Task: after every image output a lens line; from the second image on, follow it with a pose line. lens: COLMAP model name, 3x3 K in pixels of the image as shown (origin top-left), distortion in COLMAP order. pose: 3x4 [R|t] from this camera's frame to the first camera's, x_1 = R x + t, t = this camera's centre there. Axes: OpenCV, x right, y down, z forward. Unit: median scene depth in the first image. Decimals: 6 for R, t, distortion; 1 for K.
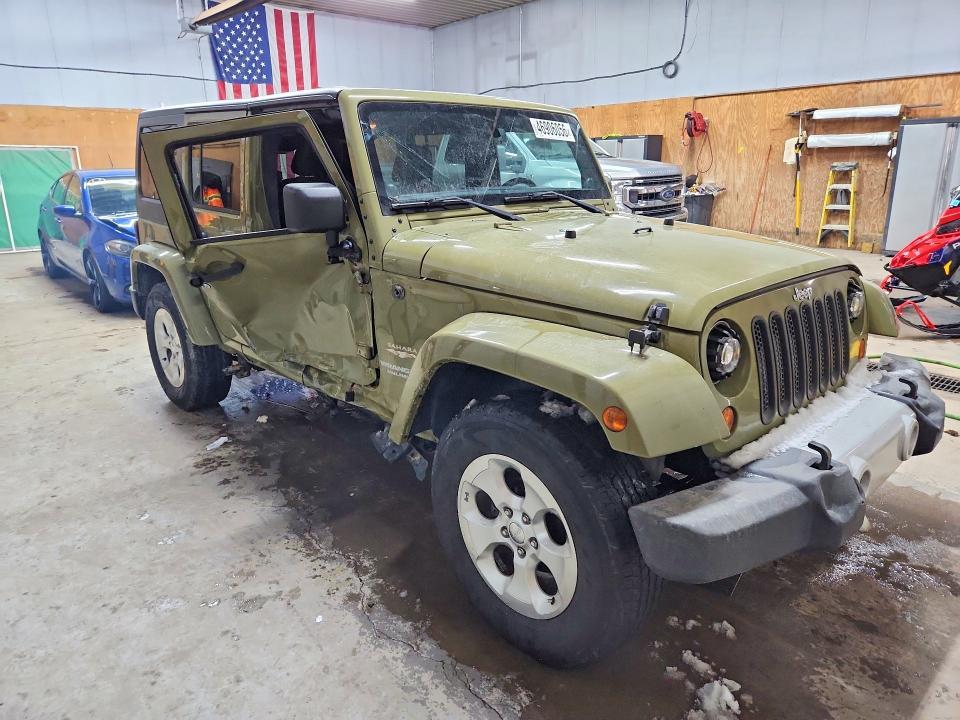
lens RADIAL K [[639.8, 0, 469.3], [0, 639.8, 338.8], [0, 0, 1]] dist [0.027256, -0.015355]
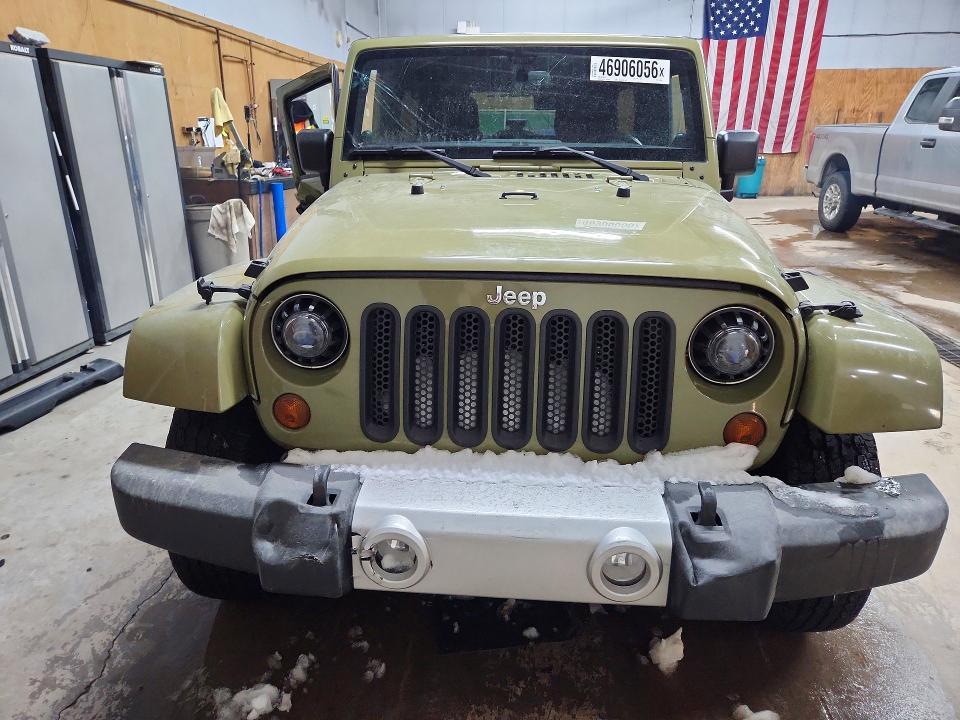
lens RADIAL K [[639.8, 0, 482.1], [0, 639.8, 356.6], [0, 0, 1]] dist [0.027256, -0.015355]
pose [[0.680510, 0.256460, -0.686392, 0.820110], [-0.206095, 0.965924, 0.156574, -0.091218], [0.703157, 0.034912, 0.710177, 0.412055]]
